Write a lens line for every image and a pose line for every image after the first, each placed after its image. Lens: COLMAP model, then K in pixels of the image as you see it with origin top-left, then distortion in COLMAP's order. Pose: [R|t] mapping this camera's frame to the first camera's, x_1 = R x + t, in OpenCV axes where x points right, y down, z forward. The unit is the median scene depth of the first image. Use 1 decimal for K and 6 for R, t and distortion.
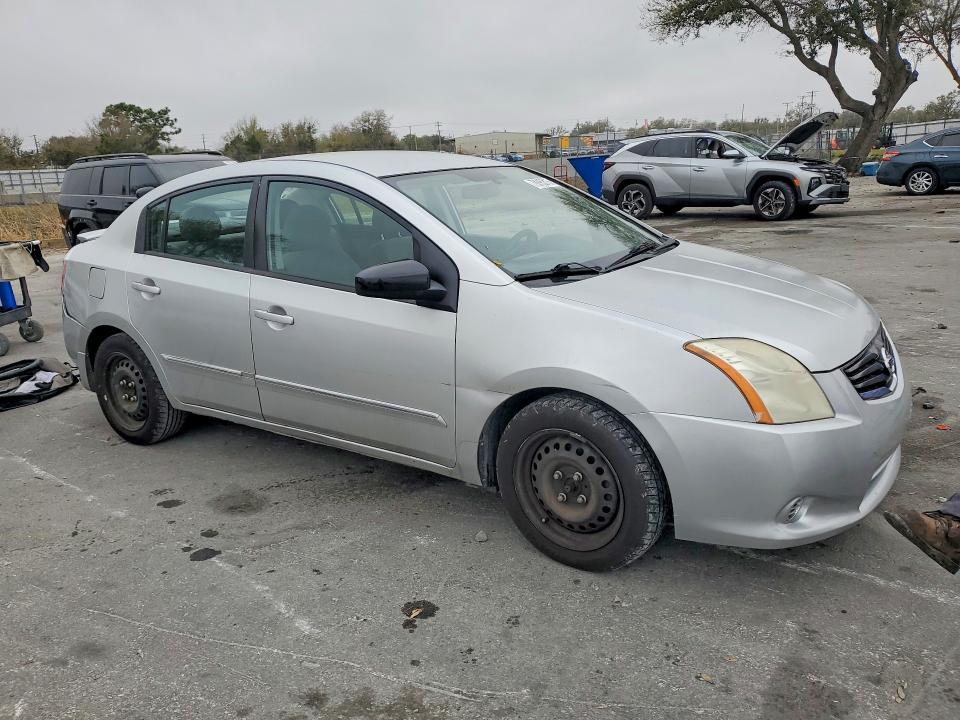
lens RADIAL K [[756.7, 0, 457.2], [0, 756.7, 358.2], [0, 0, 1]] dist [0.008319, 0.012985]
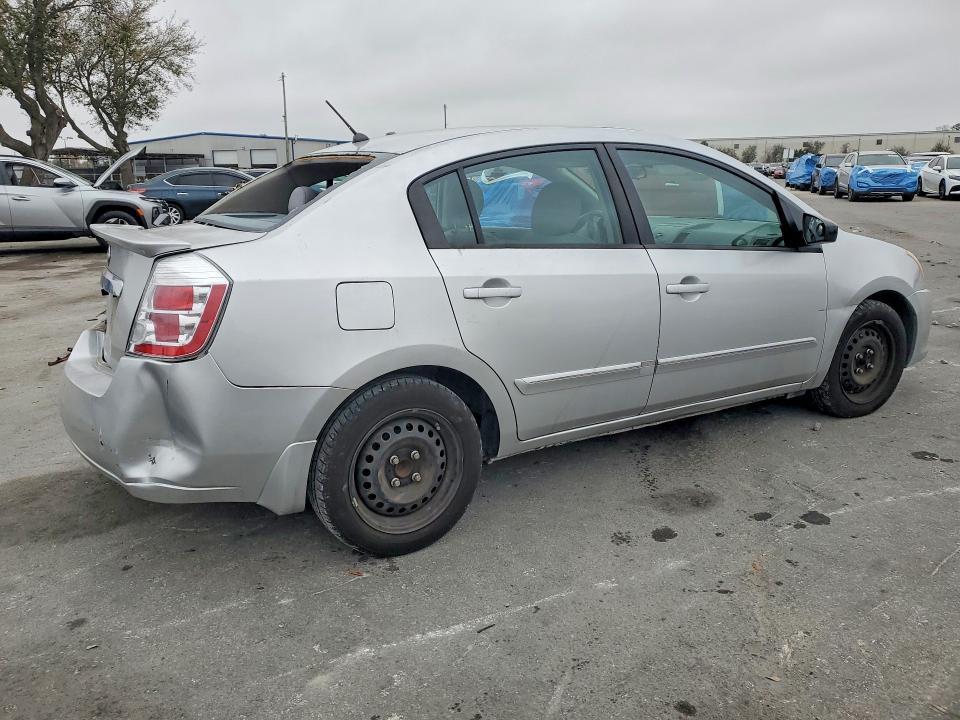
lens RADIAL K [[756.7, 0, 457.2], [0, 756.7, 358.2], [0, 0, 1]] dist [0.008319, 0.012985]
pose [[0.407059, -0.171267, 0.897202, -1.062806], [0.227864, 0.970248, 0.081830, -0.098570], [-0.884523, 0.171130, 0.433974, 0.739972]]
